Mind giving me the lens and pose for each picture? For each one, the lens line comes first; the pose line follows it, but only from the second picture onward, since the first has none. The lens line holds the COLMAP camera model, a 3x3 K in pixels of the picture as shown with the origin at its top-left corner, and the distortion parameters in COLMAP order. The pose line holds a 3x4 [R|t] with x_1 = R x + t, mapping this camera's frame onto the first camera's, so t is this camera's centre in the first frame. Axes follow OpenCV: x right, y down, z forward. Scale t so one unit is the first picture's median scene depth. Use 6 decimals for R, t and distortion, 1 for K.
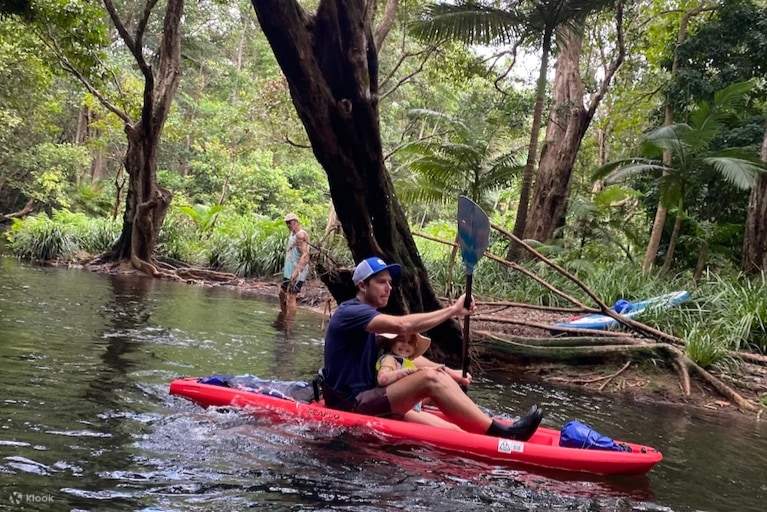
lens RADIAL K [[719.2, 0, 383.6], [0, 719.2, 241.4], [0, 0, 1]] dist [-0.013111, -0.088138]
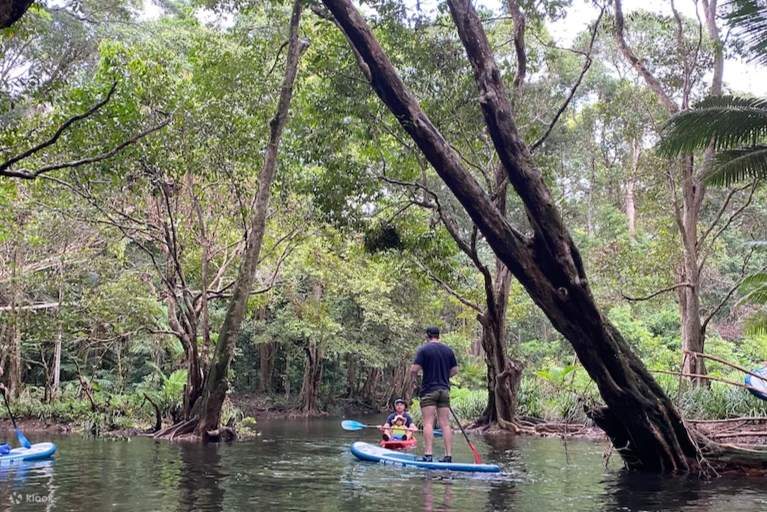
lens RADIAL K [[719.2, 0, 383.6], [0, 719.2, 241.4], [0, 0, 1]] dist [-0.013111, -0.088138]
pose [[0.840082, -0.231343, -0.490655, 0.157059], [0.117656, 0.960676, -0.251512, 0.014938], [0.529546, 0.153562, 0.834266, -0.174997]]
